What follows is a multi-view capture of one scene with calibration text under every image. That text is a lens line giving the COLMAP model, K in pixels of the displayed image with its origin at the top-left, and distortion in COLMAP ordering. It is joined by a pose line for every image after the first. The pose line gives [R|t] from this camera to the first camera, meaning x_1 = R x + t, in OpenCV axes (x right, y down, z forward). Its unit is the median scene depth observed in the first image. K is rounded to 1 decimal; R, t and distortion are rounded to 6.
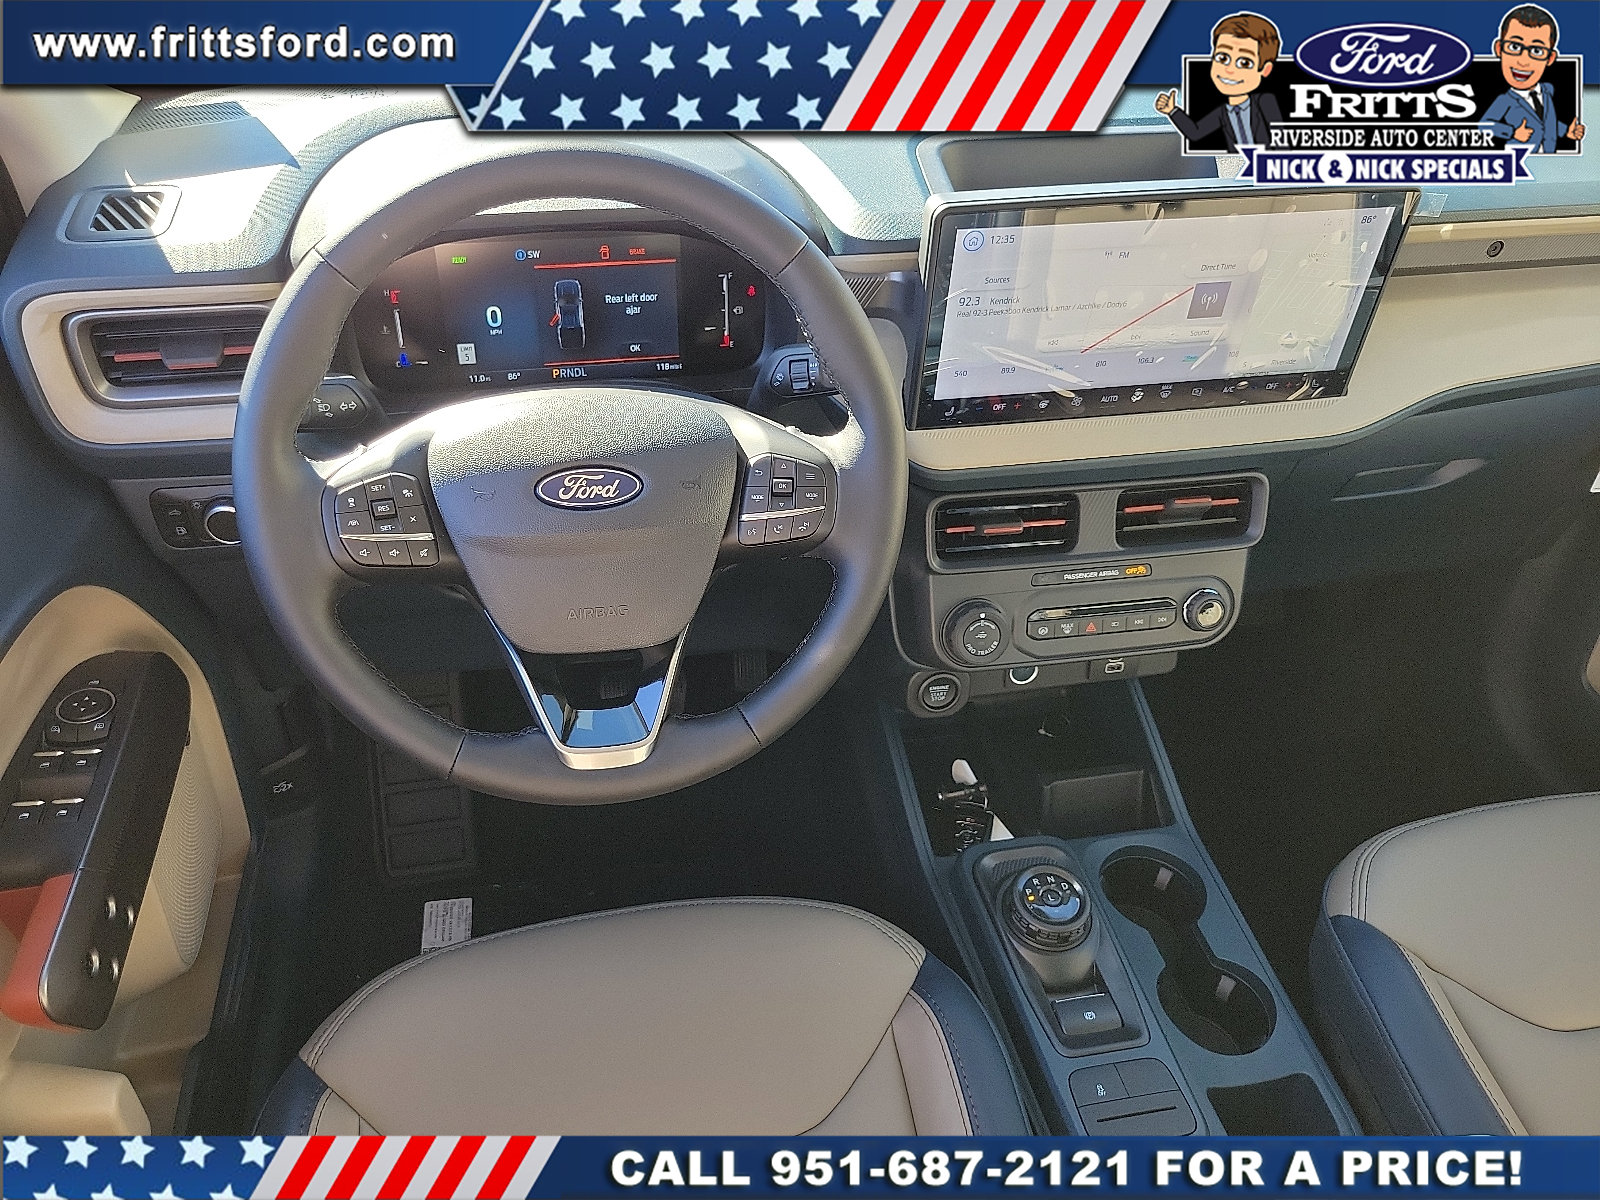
lens RADIAL K [[1214.4, 0, 773.3], [0, 1214.4, 595.2], [0, 0, 1]] dist [0.010240, -0.000567]
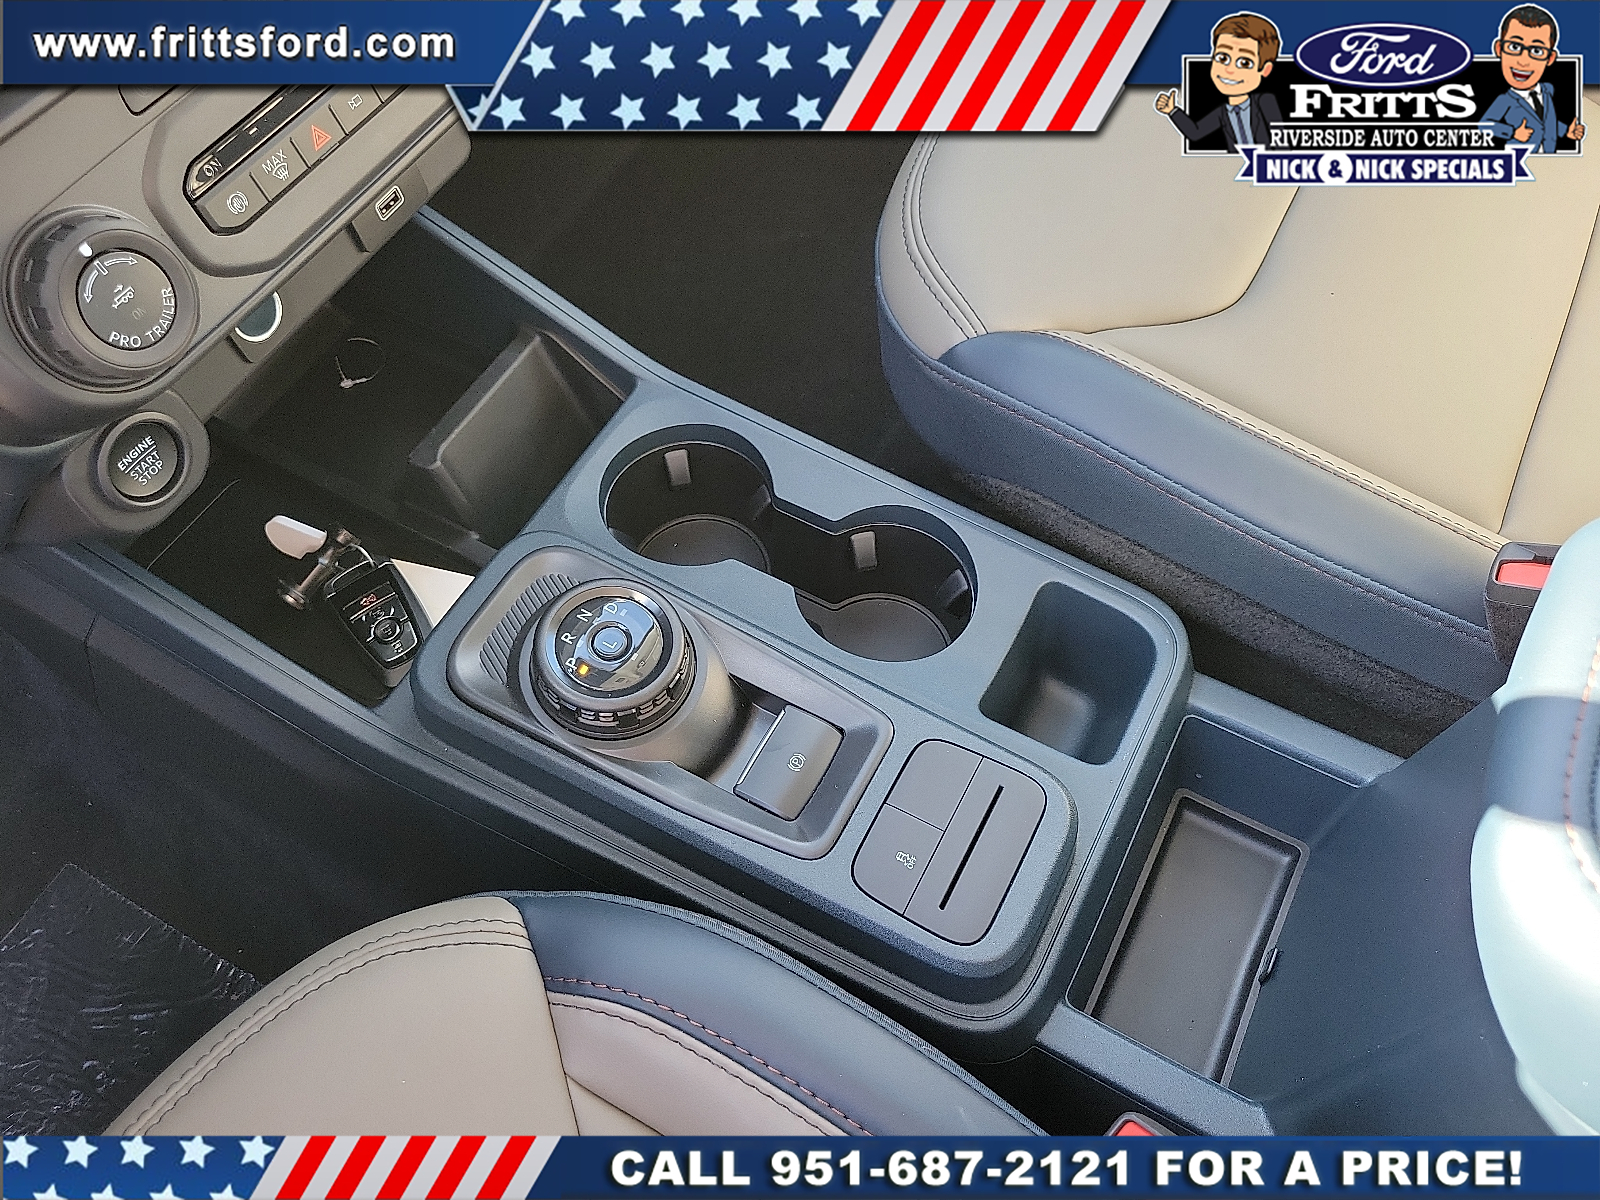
lens RADIAL K [[1200.5, 0, 800.0], [0, 1200.5, 600.0], [0, 0, 1]] dist [0.003802, -0.002124]
pose [[0.637874, -0.671777, 0.376607, 0.096133], [0.487914, 0.730856, 0.477273, 0.027102], [-0.595866, -0.120688, 0.793963, 0.529251]]
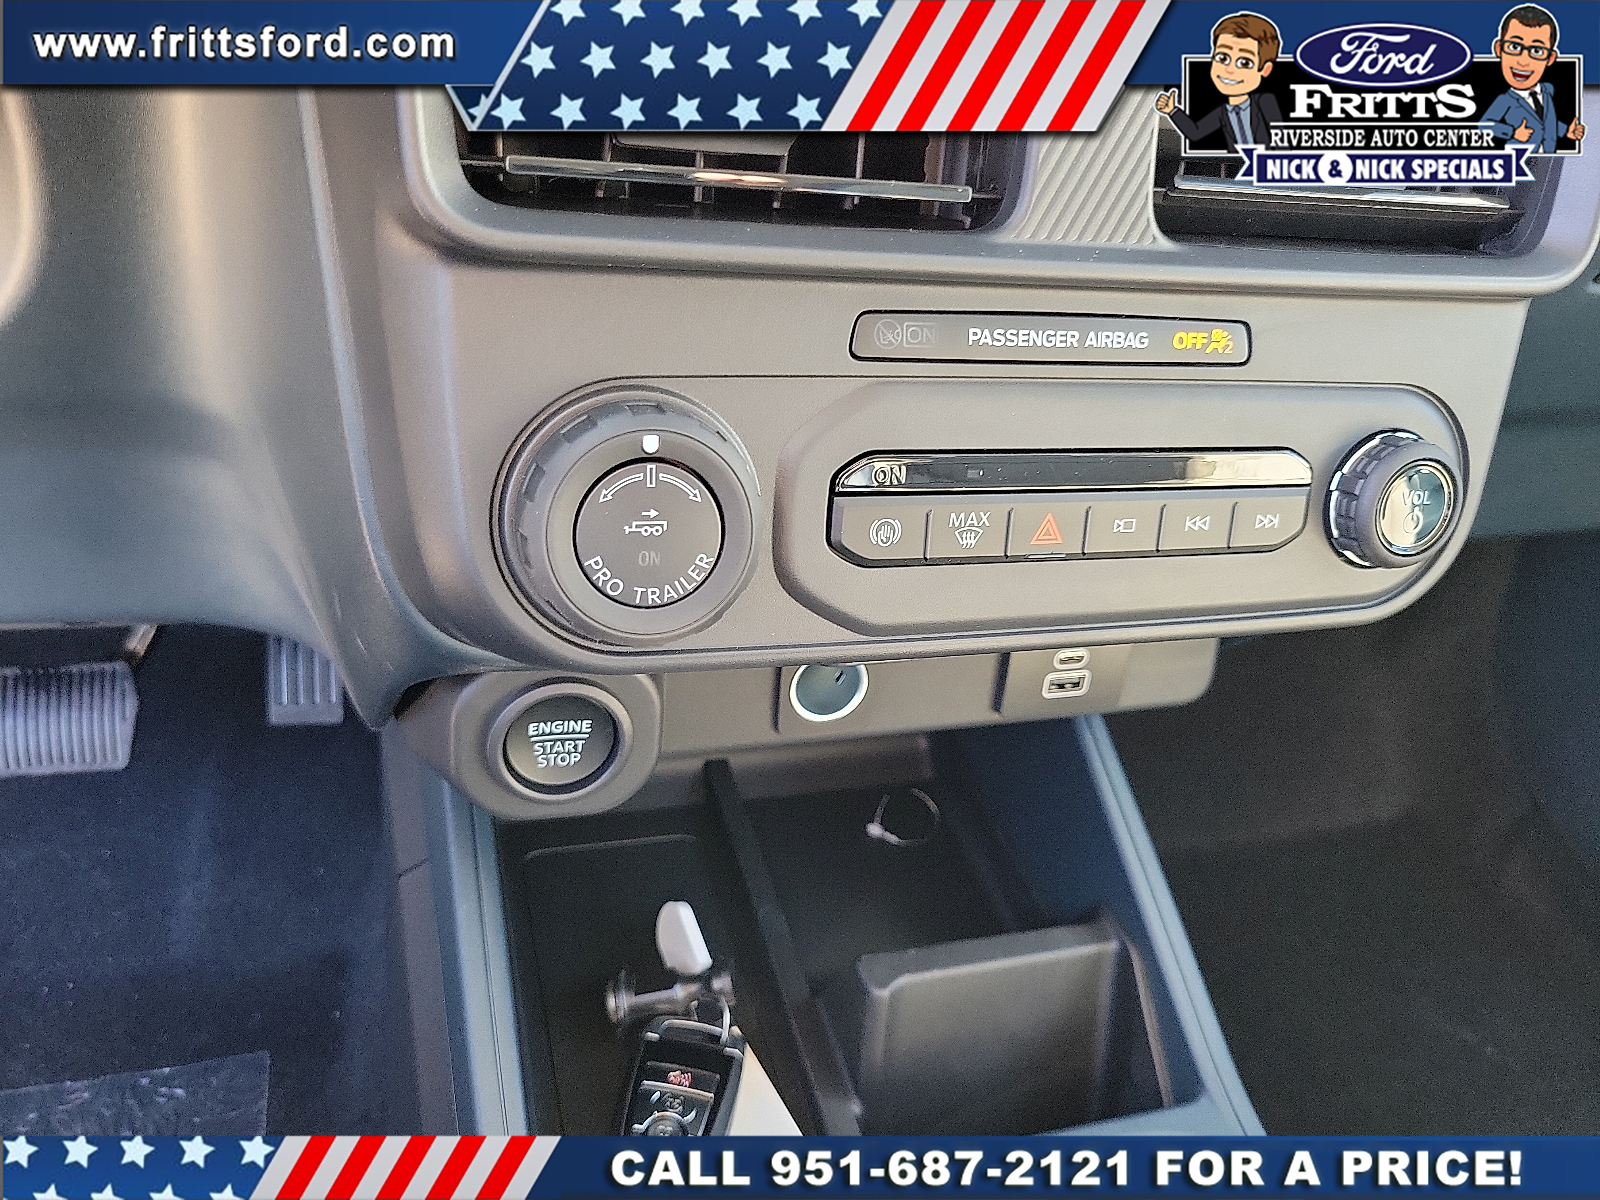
lens RADIAL K [[1083.6, 0, 800.1], [0, 1083.6, 658.3], [0, 0, 1]] dist [-0.000439, -0.000545]
pose [[0.992422, 0.036301, 0.117393, 0.178663], [-0.036589, 0.999330, 0.000298, 0.061836], [-0.117303, -0.004591, 0.993086, 0.763057]]
